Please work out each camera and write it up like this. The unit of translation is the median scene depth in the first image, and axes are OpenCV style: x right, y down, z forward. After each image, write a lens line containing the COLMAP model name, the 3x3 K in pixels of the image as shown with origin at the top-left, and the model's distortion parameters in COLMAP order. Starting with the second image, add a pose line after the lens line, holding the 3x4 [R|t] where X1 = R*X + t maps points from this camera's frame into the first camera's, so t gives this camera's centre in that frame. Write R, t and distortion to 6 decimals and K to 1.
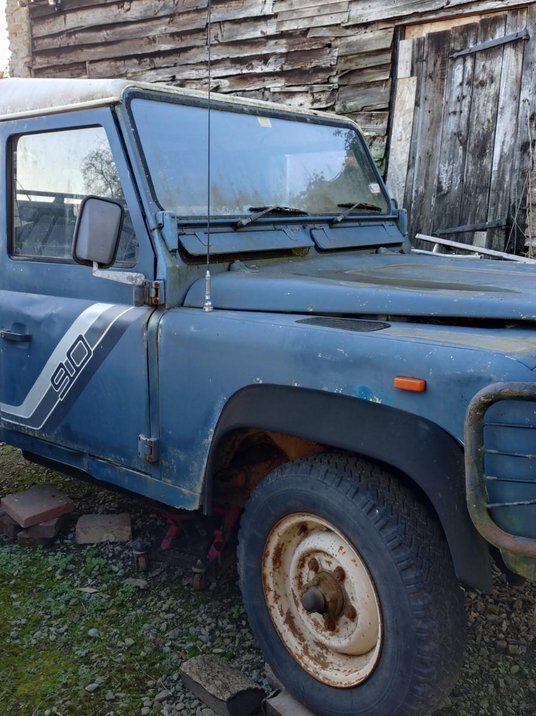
lens RADIAL K [[728.2, 0, 268.0], [0, 728.2, 358.0], [0, 0, 1]] dist [0.000048, -0.000885]
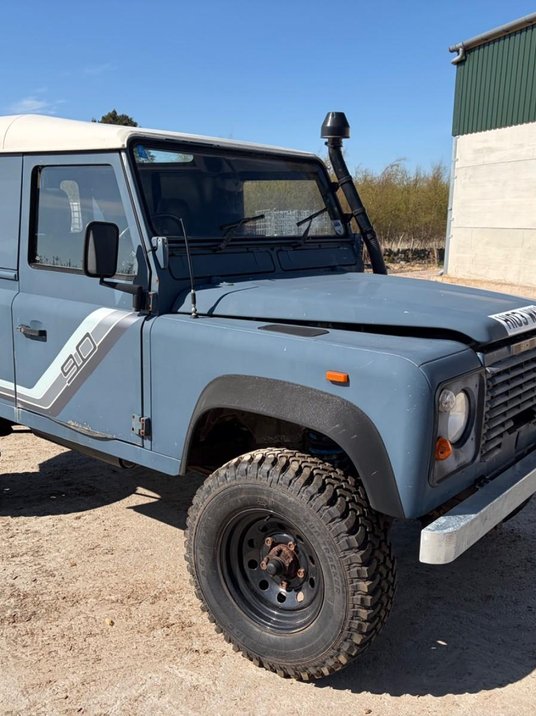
lens RADIAL K [[728.2, 0, 268.0], [0, 728.2, 358.0], [0, 0, 1]] dist [0.000048, -0.000885]
pose [[0.998968, 0.033347, 0.030843, 0.016265], [-0.033123, 0.999421, -0.007761, 0.011322], [-0.031083, 0.006731, 0.999494, -0.263043]]
